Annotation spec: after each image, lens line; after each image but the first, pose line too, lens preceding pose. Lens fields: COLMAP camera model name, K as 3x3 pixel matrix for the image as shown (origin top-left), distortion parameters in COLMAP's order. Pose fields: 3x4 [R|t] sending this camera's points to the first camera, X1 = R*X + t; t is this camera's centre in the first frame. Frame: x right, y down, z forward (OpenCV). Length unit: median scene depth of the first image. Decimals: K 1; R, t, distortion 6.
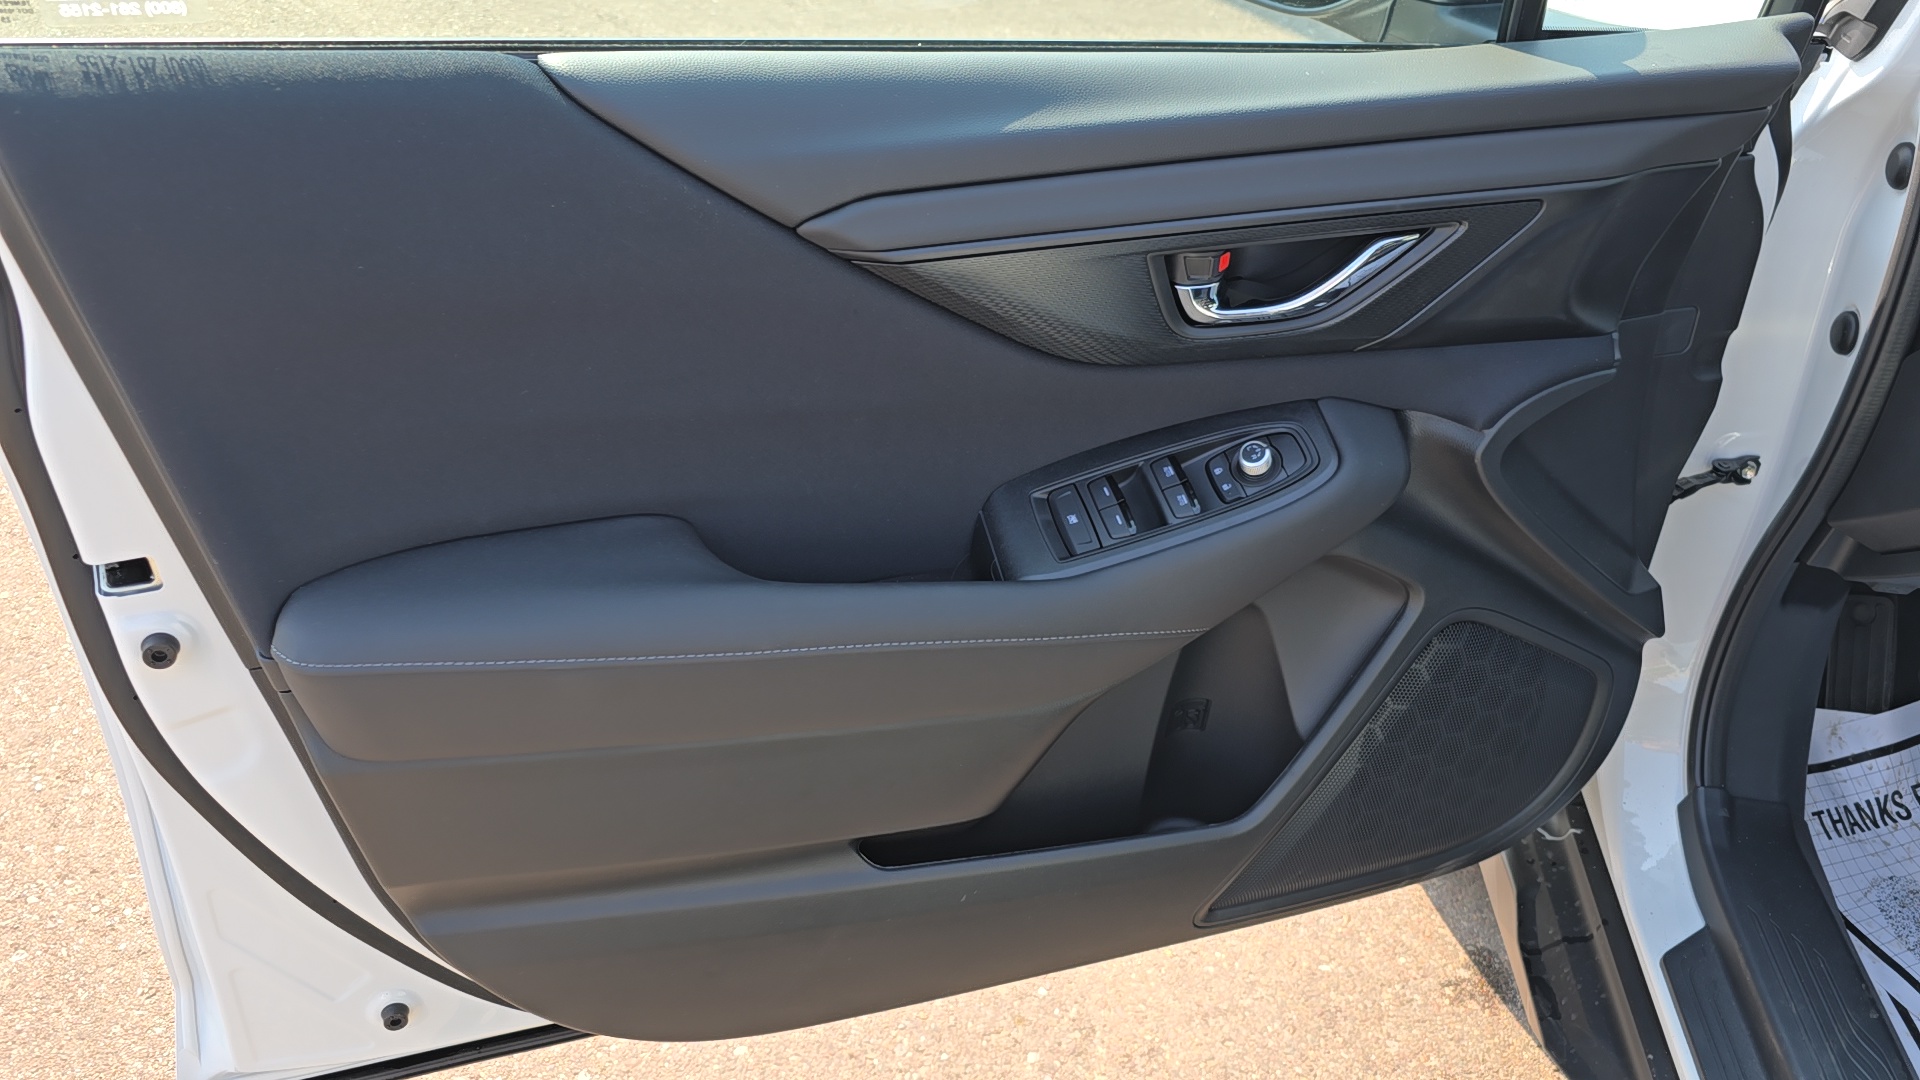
lens RADIAL K [[1591.1, 0, 977.0], [0, 1591.1, 552.2], [0, 0, 1]] dist [0.006588, -0.003470]
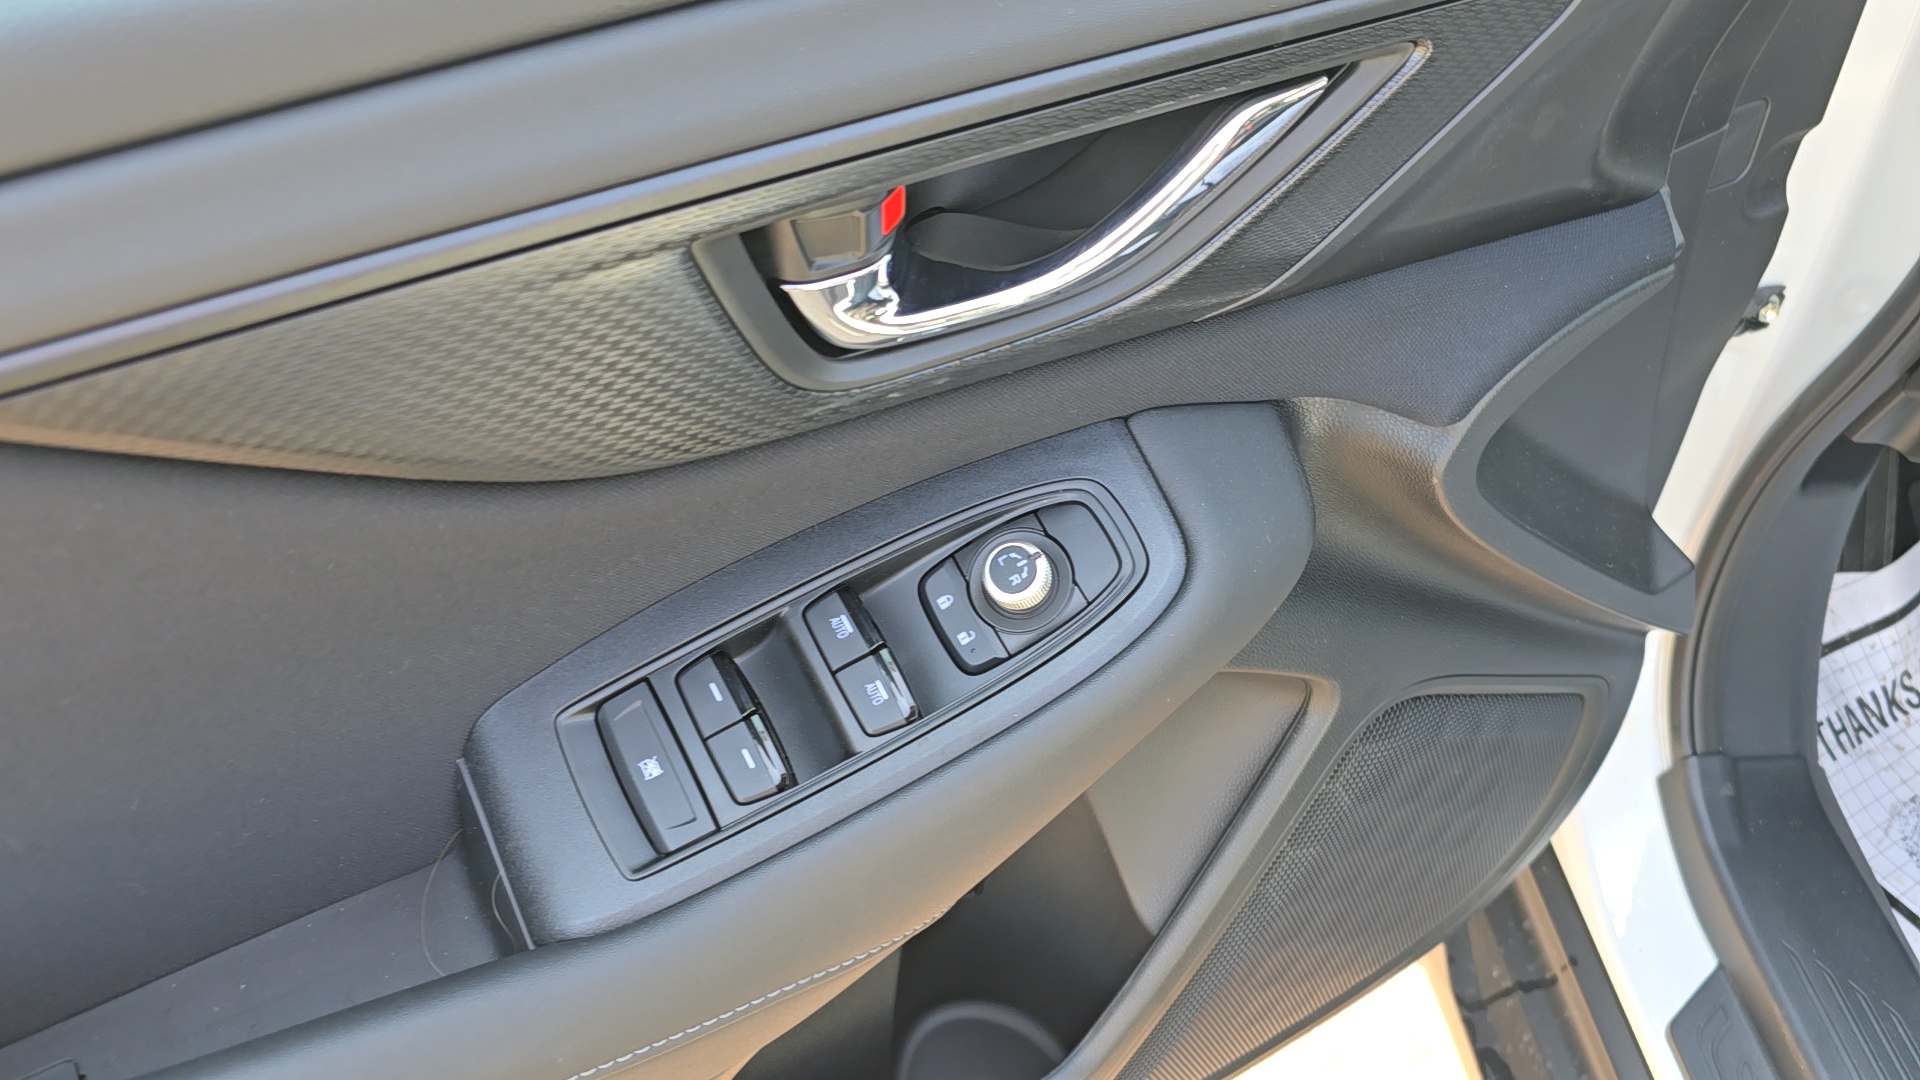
lens RADIAL K [[1619.3, 0, 960.0], [0, 1619.3, 540.0], [0, 0, 1]] dist [-0.013796, -0.016543]
pose [[0.981669, -0.148990, 0.118863, 0.076905], [0.124534, 0.973510, 0.191753, -0.124221], [-0.144283, -0.173436, 0.974219, 0.401372]]
